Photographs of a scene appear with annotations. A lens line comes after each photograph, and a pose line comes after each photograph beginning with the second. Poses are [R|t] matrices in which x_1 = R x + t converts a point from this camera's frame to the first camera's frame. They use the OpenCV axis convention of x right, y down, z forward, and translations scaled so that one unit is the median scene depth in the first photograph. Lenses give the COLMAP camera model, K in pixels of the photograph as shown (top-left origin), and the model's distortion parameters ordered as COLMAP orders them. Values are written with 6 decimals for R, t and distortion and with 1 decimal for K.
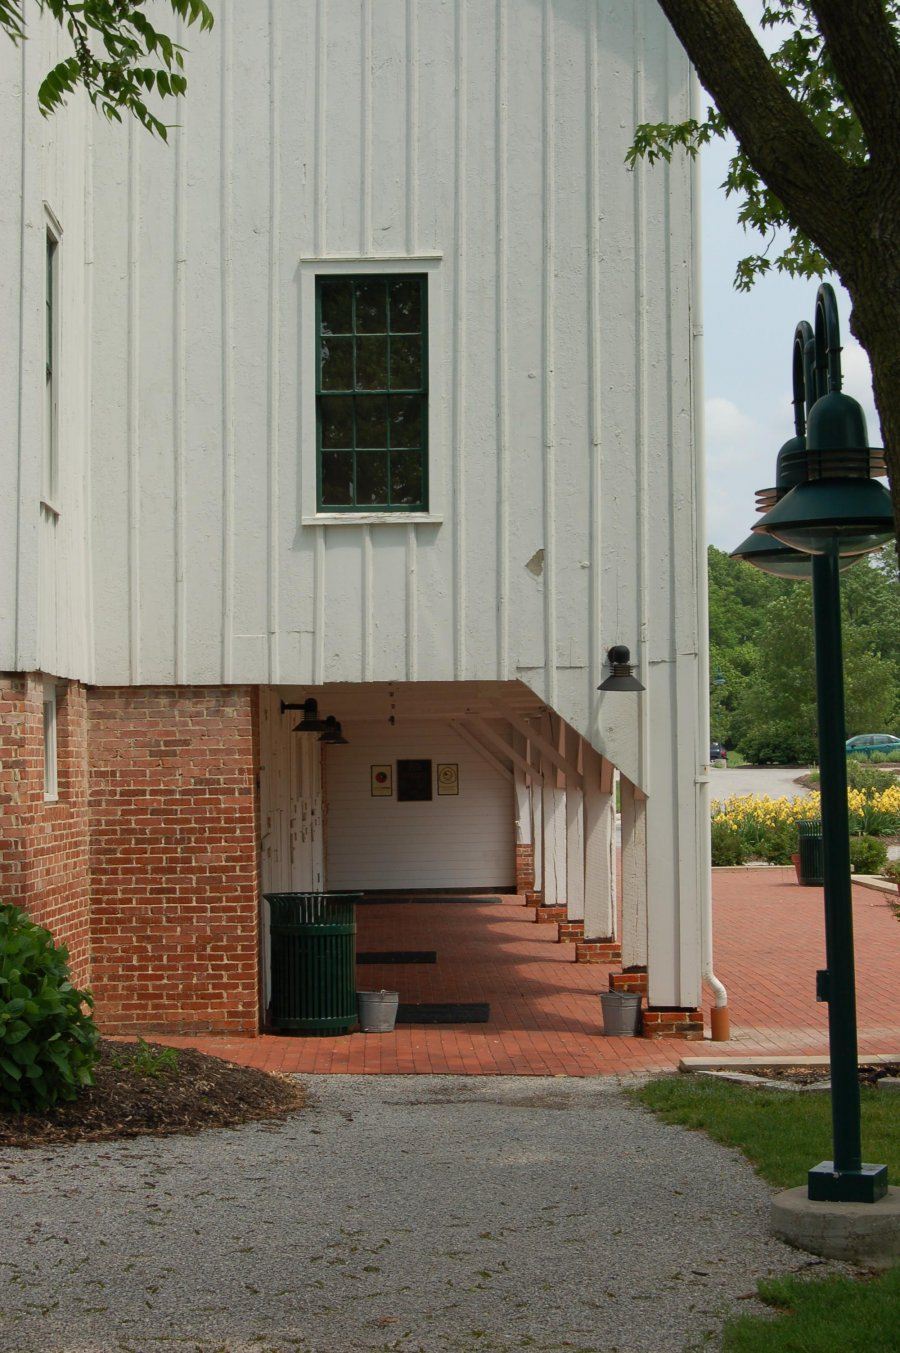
lens RADIAL K [[2375.1, 0, 450.7], [0, 2375.1, 673.6], [0, 0, 1]] dist [-0.041970, 0.000000]
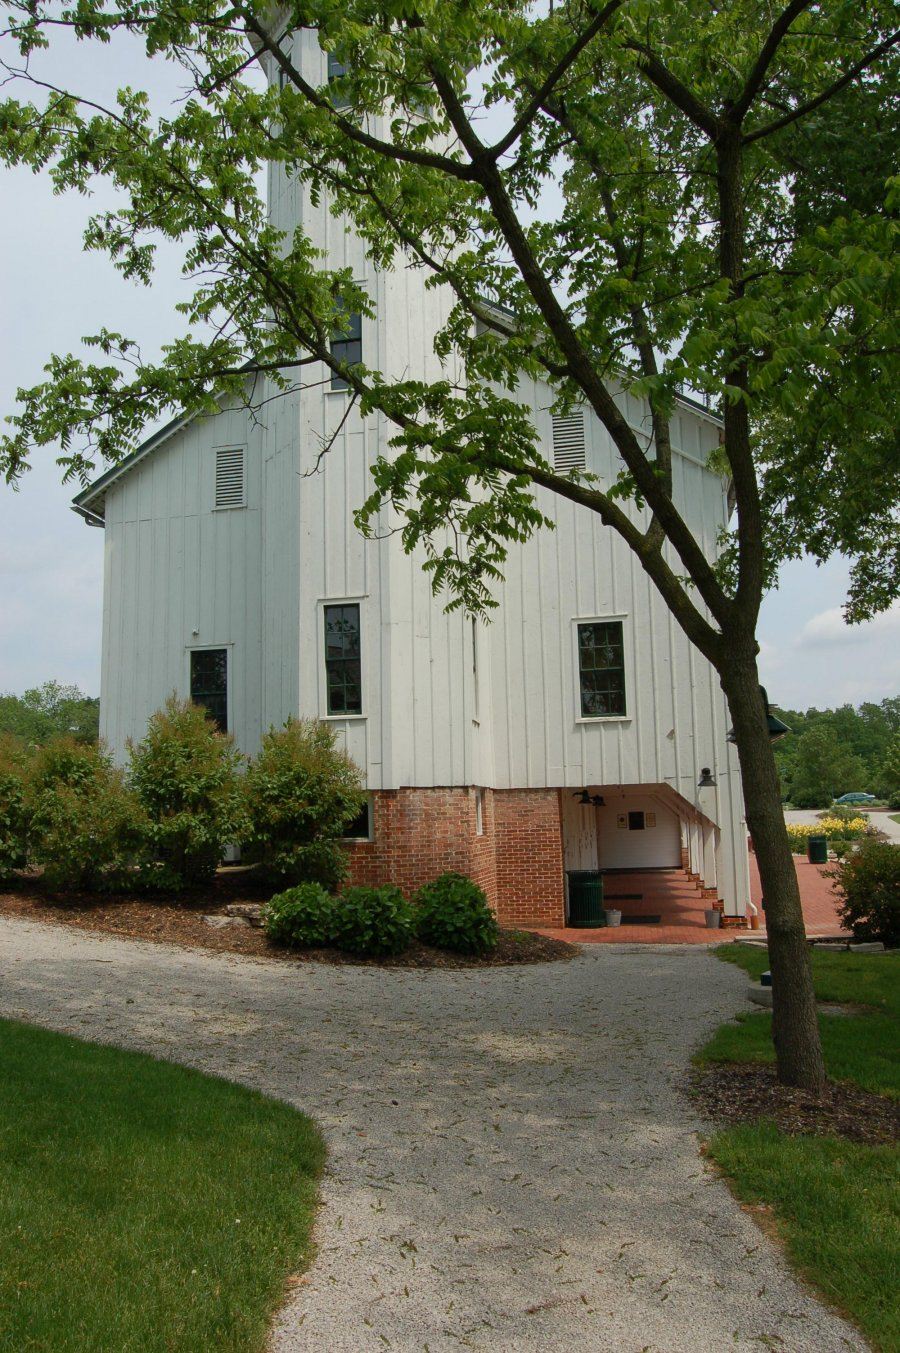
lens RADIAL K [[1060.1, 0, 444.3], [0, 1060.1, 678.4], [0, 0, 1]] dist [-0.096684, -0.002523]
pose [[0.978845, -0.040771, -0.200500, 0.027978], [0.023141, 0.995718, -0.089500, -0.012558], [0.203290, 0.082967, 0.975597, -0.126975]]
